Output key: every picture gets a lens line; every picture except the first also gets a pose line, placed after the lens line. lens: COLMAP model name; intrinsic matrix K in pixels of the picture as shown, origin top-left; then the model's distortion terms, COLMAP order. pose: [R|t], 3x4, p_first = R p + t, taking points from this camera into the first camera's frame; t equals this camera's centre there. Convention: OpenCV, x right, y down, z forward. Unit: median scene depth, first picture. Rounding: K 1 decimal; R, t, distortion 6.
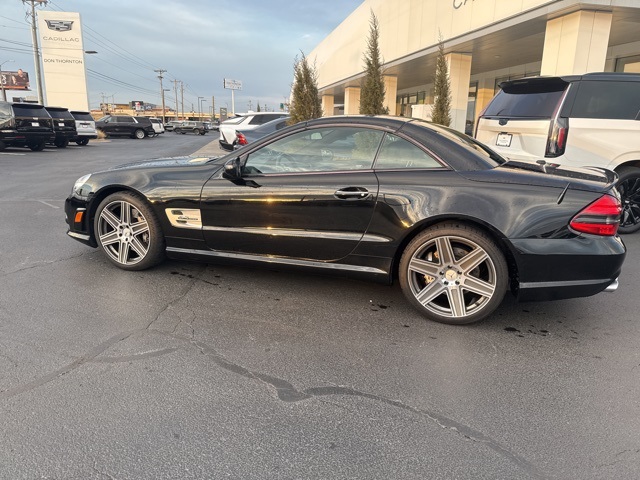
lens RADIAL K [[451.8, 0, 315.3], [0, 451.8, 240.8], [0, 0, 1]] dist [0.072551, -0.095788]
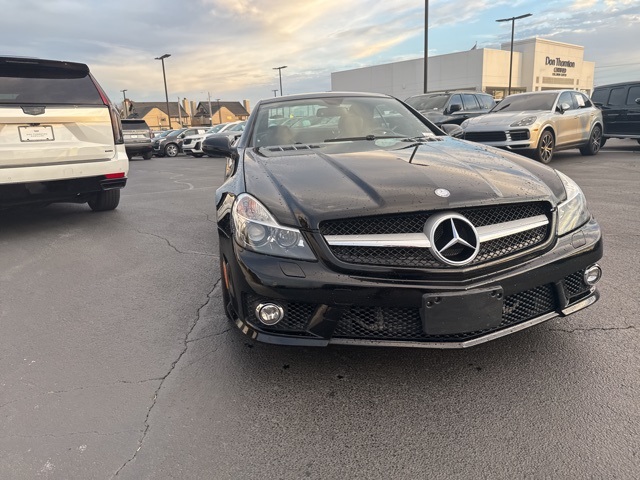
lens RADIAL K [[457.4, 0, 321.7], [0, 457.4, 234.4], [0, 0, 1]] dist [0.026535, -0.033197]
pose [[-0.520980, -0.198955, 0.830058, -0.923041], [0.245547, 0.896417, 0.368976, -0.397423], [-0.817488, 0.396048, -0.418163, 1.681414]]
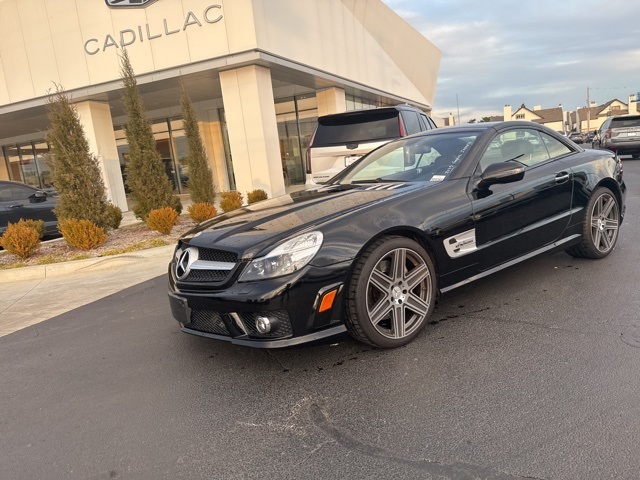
lens RADIAL K [[454.6, 0, 321.8], [0, 454.6, 236.7], [0, 0, 1]] dist [0.055028, -0.071629]
pose [[0.542361, -0.216325, 0.811818, -1.103871], [0.318217, 0.947182, 0.039801, -0.177670], [-0.777549, 0.236748, 0.582553, 0.694804]]
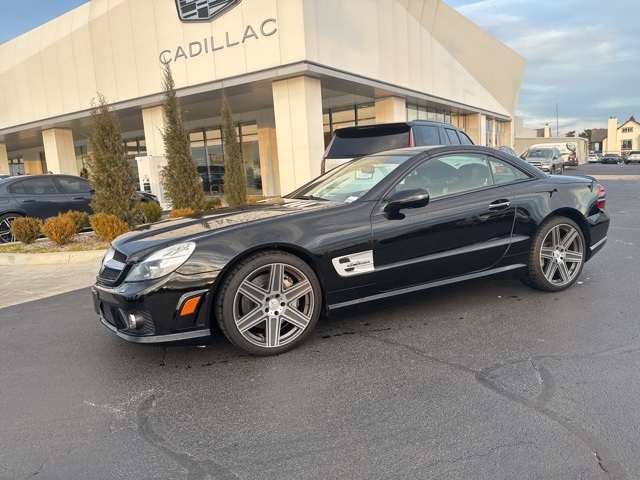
lens RADIAL K [[454.6, 0, 321.8], [0, 454.6, 236.7], [0, 0, 1]] dist [0.055028, -0.071629]
pose [[0.692268, -0.162281, 0.703157, -0.931628], [0.248771, 0.968325, -0.021440, -0.097677], [-0.677405, 0.189767, 0.710711, 0.404220]]
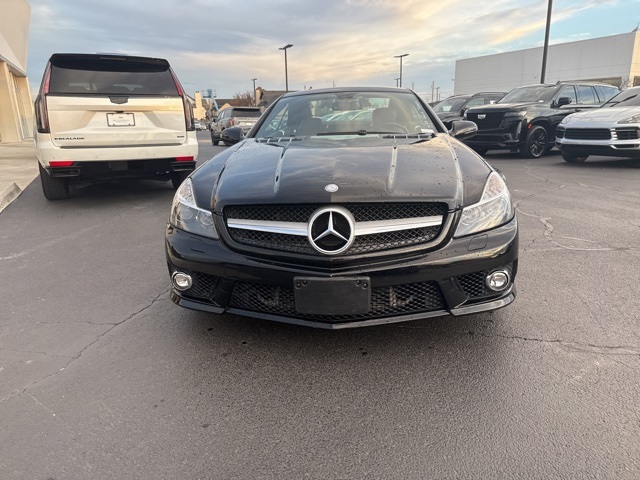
lens RADIAL K [[457.5, 0, 322.9], [0, 457.5, 239.3], [0, 0, 1]] dist [0.032688, -0.042098]
pose [[-0.282695, -0.261520, 0.922871, -1.085801], [0.256167, 0.906588, 0.335375, -0.350129], [-0.924371, 0.331218, -0.189295, 1.476111]]
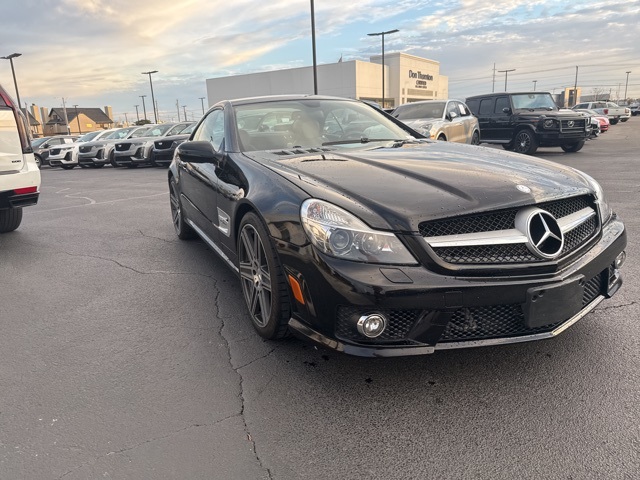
lens RADIAL K [[457.5, 0, 322.9], [0, 457.5, 239.3], [0, 0, 1]] dist [0.032688, -0.042098]
pose [[-0.731180, -0.151532, 0.665142, -0.751280], [0.199895, 0.884629, 0.421276, -0.433369], [-0.652241, 0.440987, -0.616532, 1.837245]]
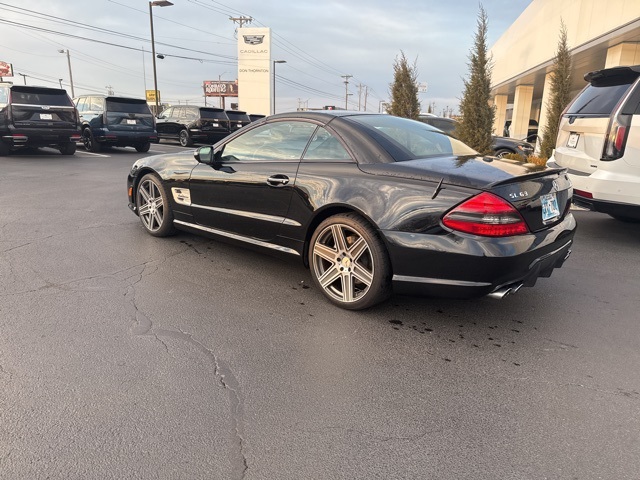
lens RADIAL K [[451.8, 0, 315.3], [0, 451.8, 240.8], [0, 0, 1]] dist [0.072551, -0.095788]
pose [[0.922867, 0.099490, -0.372046, 0.505121], [-0.101460, 0.994736, 0.014333, 0.015736], [0.371513, 0.024520, 0.928104, 0.001406]]
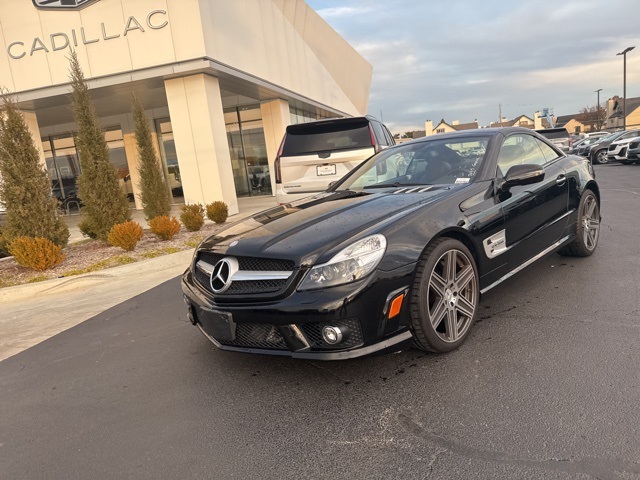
lens RADIAL K [[457.5, 0, 322.9], [0, 457.5, 239.3], [0, 0, 1]] dist [0.032688, -0.042098]
pose [[0.403321, -0.212429, 0.890060, -1.173792], [0.341687, 0.937287, 0.068868, -0.227670], [-0.848871, 0.276346, 0.450611, 0.872638]]
